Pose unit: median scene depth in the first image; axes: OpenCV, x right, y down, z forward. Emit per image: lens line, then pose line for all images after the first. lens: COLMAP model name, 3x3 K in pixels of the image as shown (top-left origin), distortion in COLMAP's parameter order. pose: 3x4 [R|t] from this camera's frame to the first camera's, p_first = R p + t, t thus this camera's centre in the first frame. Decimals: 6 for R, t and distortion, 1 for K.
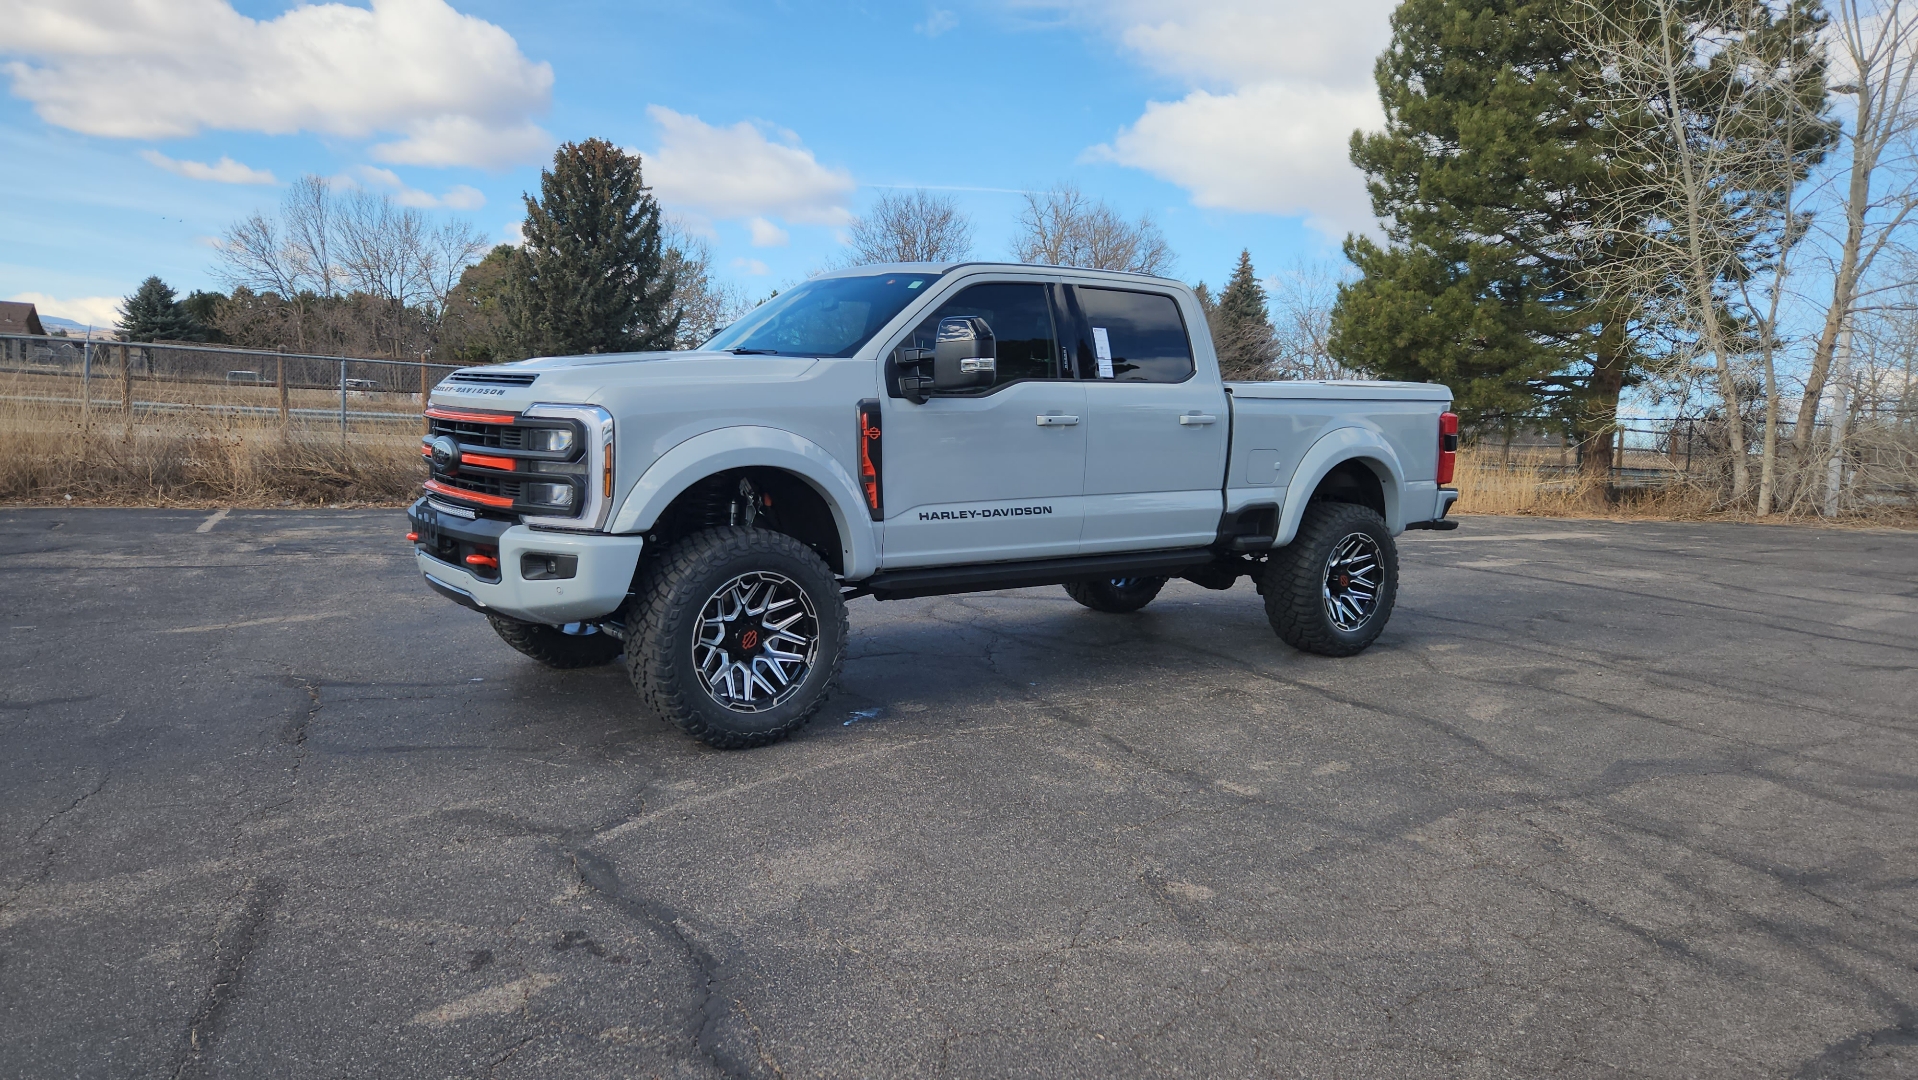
lens RADIAL K [[1308.5, 0, 950.8], [0, 1308.5, 539.1], [0, 0, 1]] dist [0.070162, -0.056646]
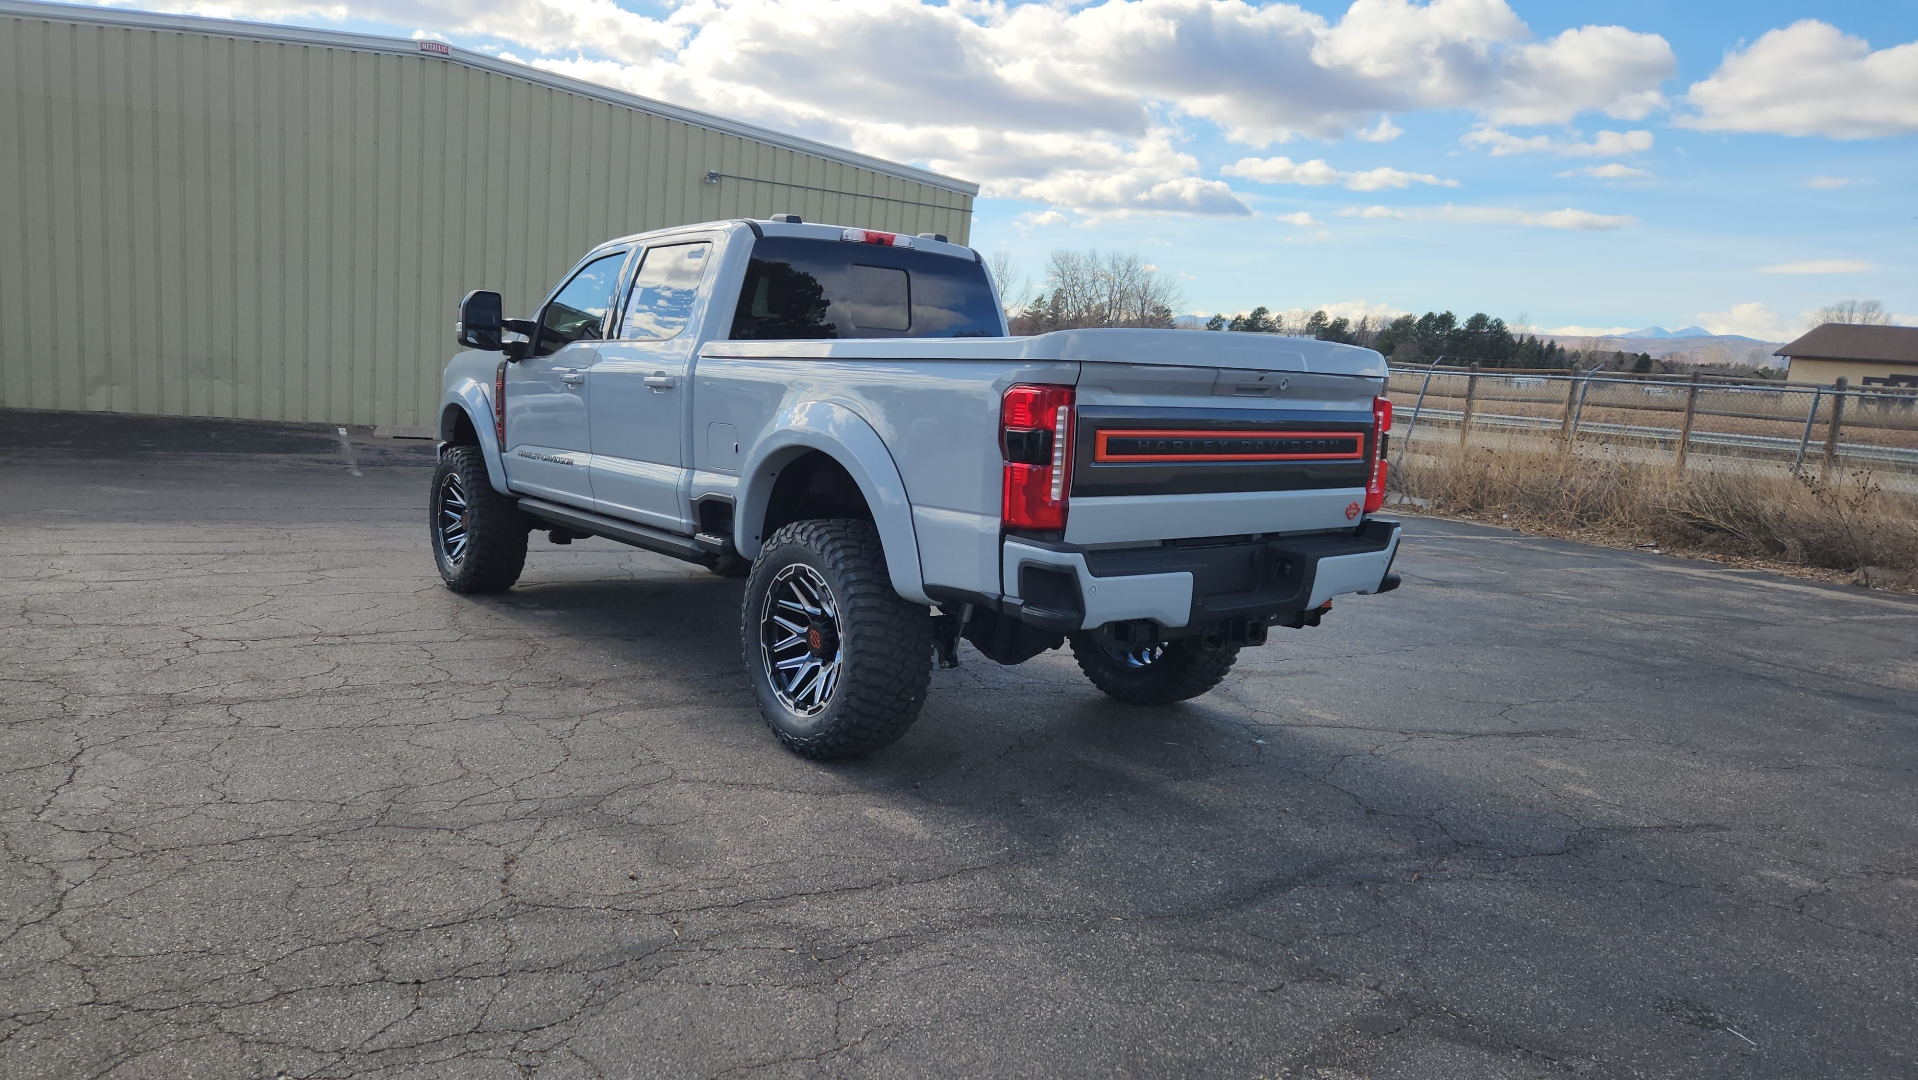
lens RADIAL K [[1338.7, 0, 912.7], [0, 1338.7, 538.9], [0, 0, 1]] dist [0.022303, -0.002290]
pose [[-0.005084, 0.088178, -0.996092, 0.956062], [-0.146908, 0.985231, 0.087966, -0.086980], [0.989137, 0.146781, 0.007945, 1.098388]]
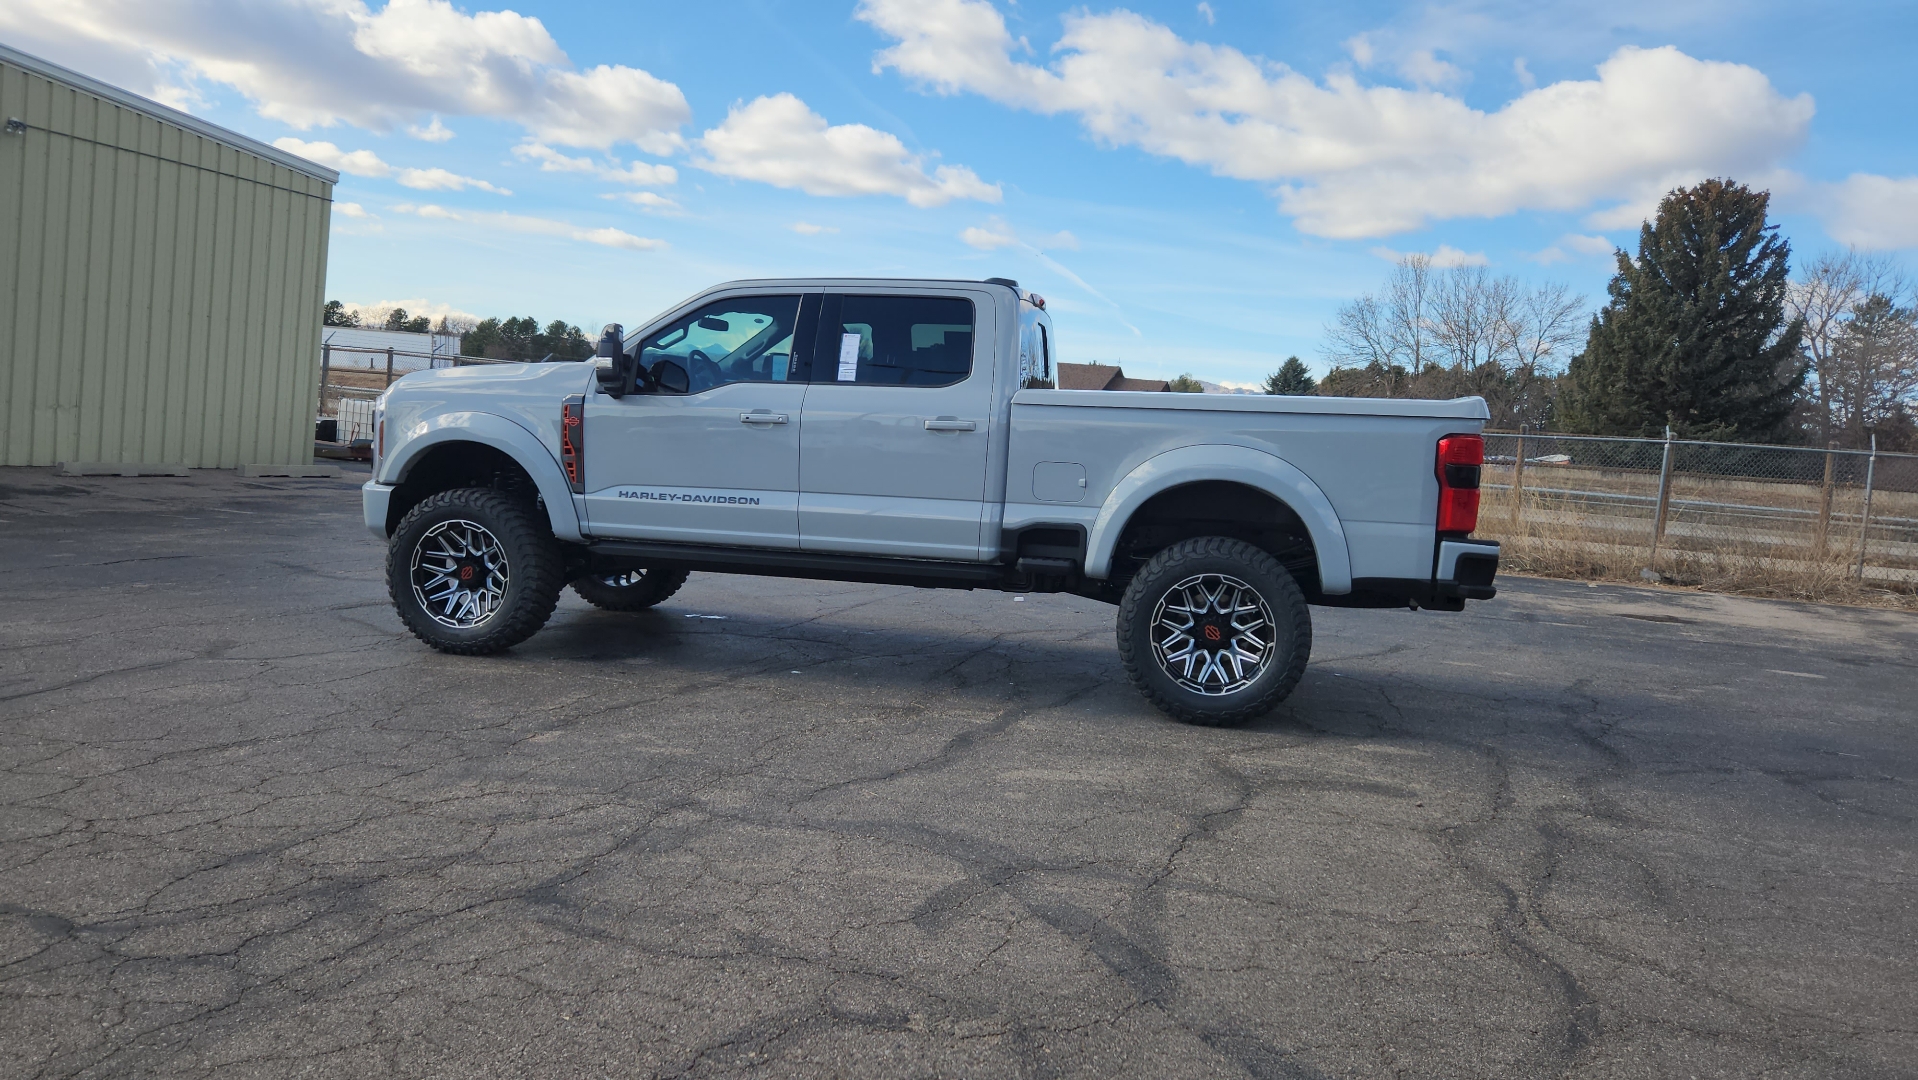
lens RADIAL K [[1320.8, 0, 930.0], [0, 1320.8, 531.5], [0, 0, 1]] dist [0.079660, -0.067458]
pose [[0.639497, 0.064829, -0.766056, 0.816315], [-0.112375, 0.993618, -0.009723, -0.002987], [0.760537, 0.092303, 0.642701, 0.338273]]
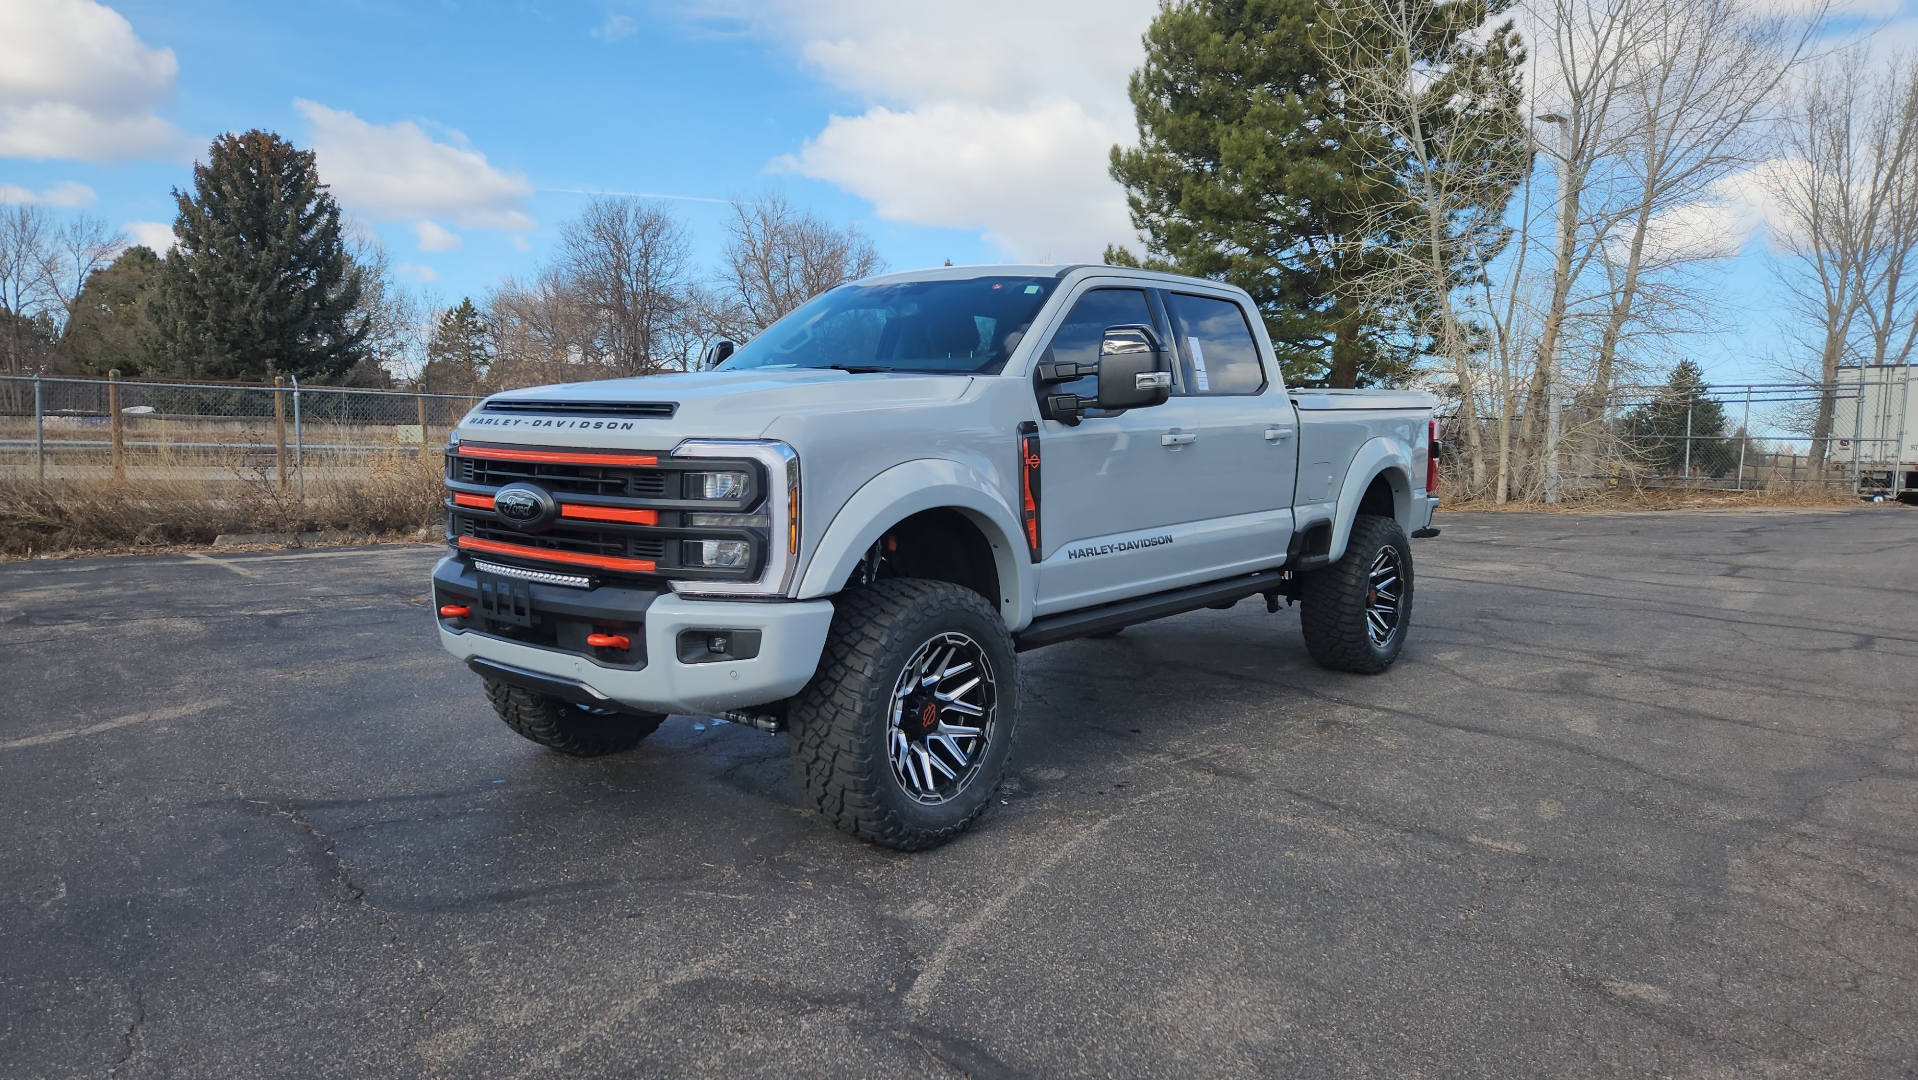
lens RADIAL K [[1291.7, 0, 950.4], [0, 1291.7, 536.4], [0, 0, 1]] dist [0.078082, -0.054698]
pose [[0.972196, -0.042891, 0.230208, -0.225437], [0.044408, 0.999012, -0.001411, -0.024165], [-0.229920, 0.011595, 0.973140, 0.138197]]
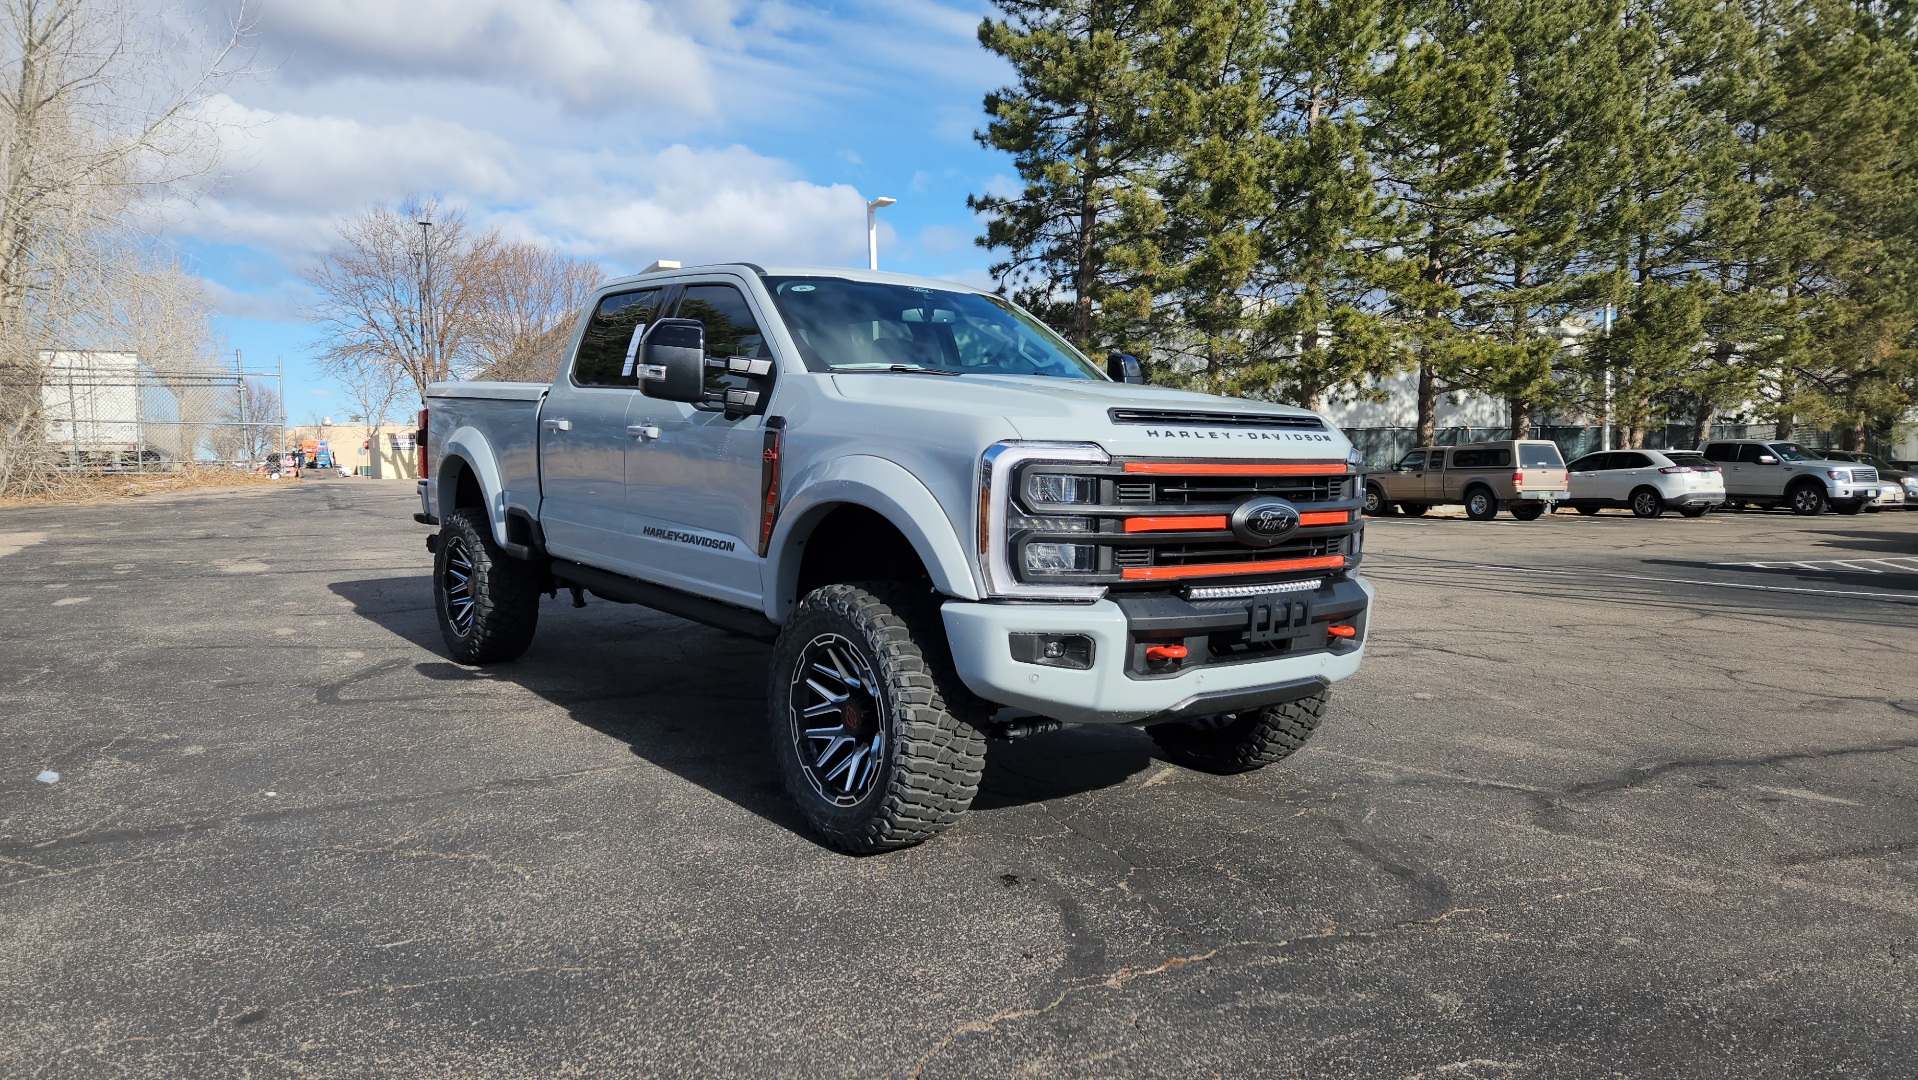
lens RADIAL K [[1259.3, 0, 949.8], [0, 1259.3, 567.2], [0, 0, 1]] dist [0.074376, -0.053590]
pose [[-0.020332, -0.139566, 0.990004, -0.791876], [0.082142, 0.986628, 0.140777, -0.110727], [-0.996413, 0.084183, -0.008596, 0.856386]]
